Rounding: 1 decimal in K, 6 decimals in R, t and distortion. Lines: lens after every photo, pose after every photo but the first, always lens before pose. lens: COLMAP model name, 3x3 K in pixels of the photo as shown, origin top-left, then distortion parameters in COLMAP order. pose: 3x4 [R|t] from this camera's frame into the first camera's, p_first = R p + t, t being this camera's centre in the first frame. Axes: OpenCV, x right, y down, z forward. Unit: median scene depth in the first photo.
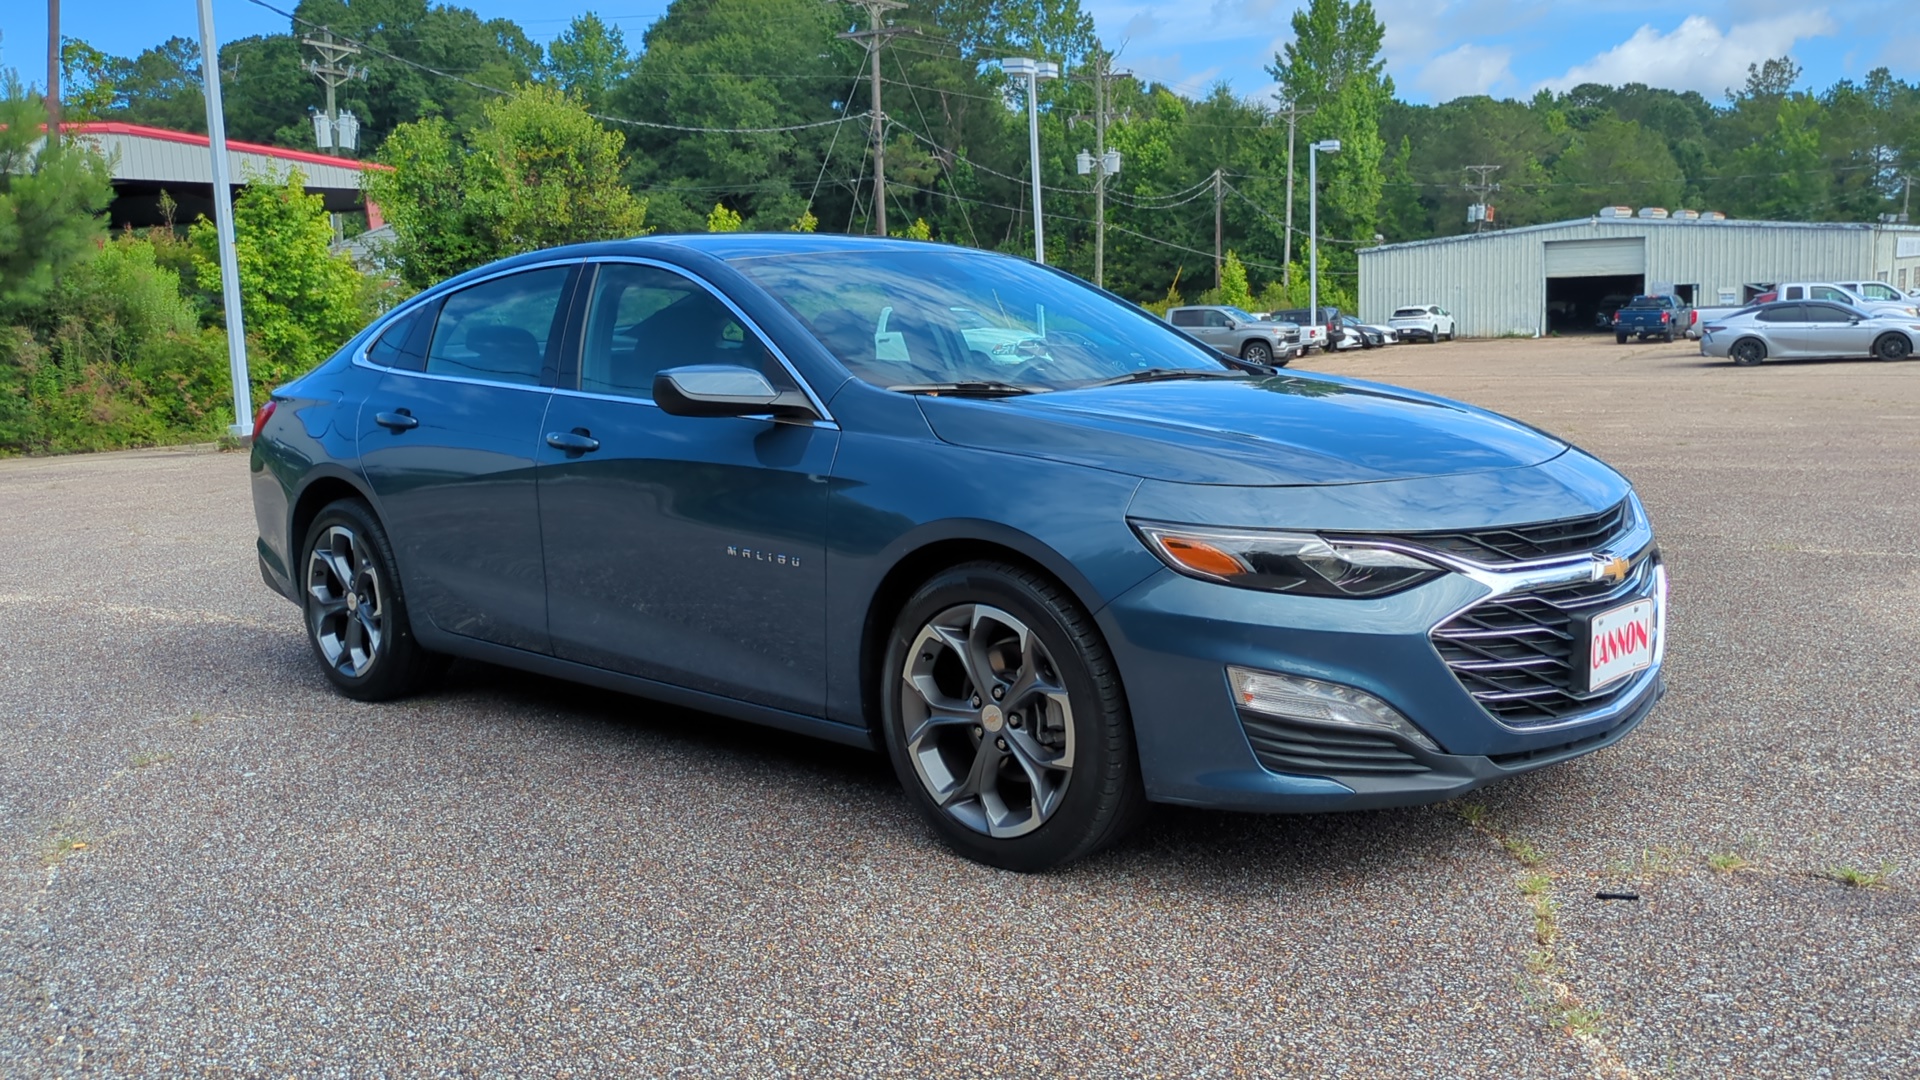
lens RADIAL K [[1662.6, 0, 963.5], [0, 1662.6, 549.4], [0, 0, 1]] dist [0.044683, -0.046369]
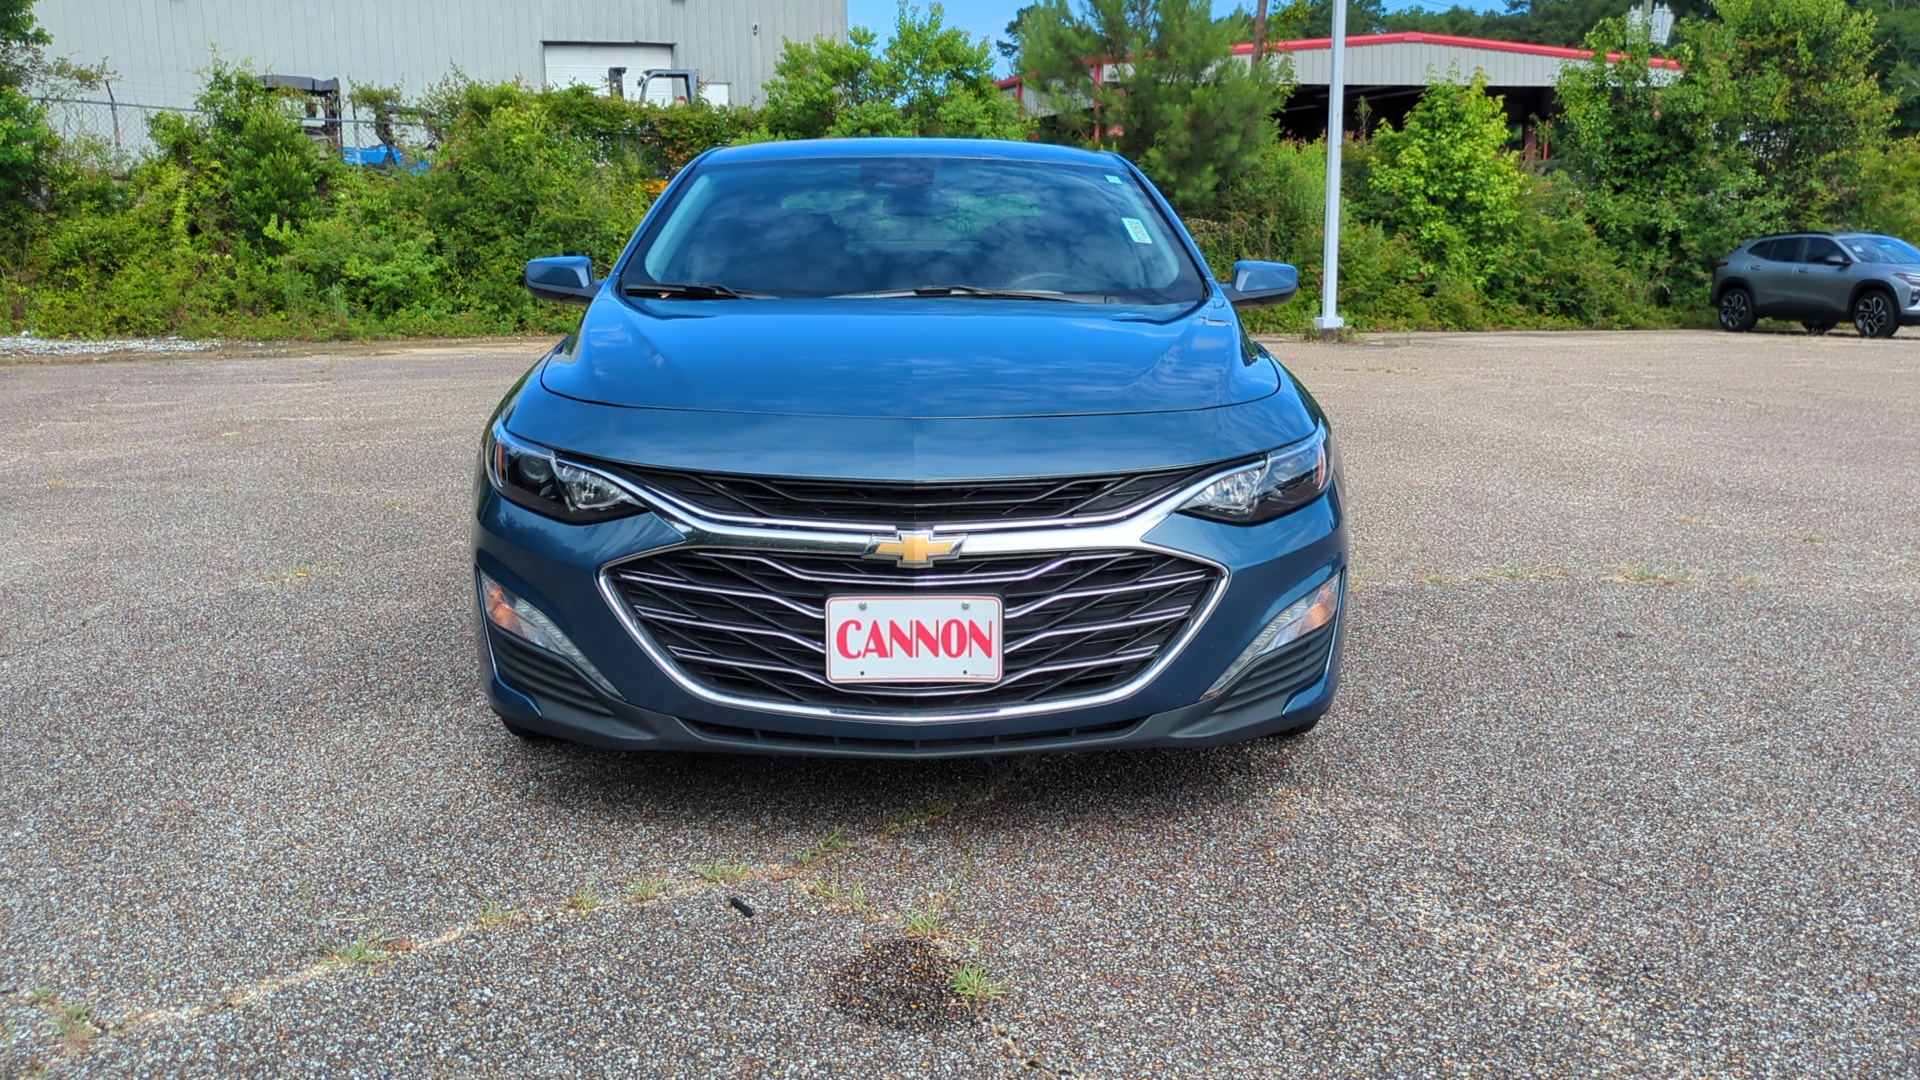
lens RADIAL K [[1662.6, 0, 949.5], [0, 1662.6, 540.8], [0, 0, 1]] dist [0.044683, -0.046369]
pose [[0.704363, 0.160853, -0.691375, 0.124967], [-0.124553, 0.986882, 0.102712, -0.010260], [0.698827, 0.013766, 0.715158, 0.053875]]
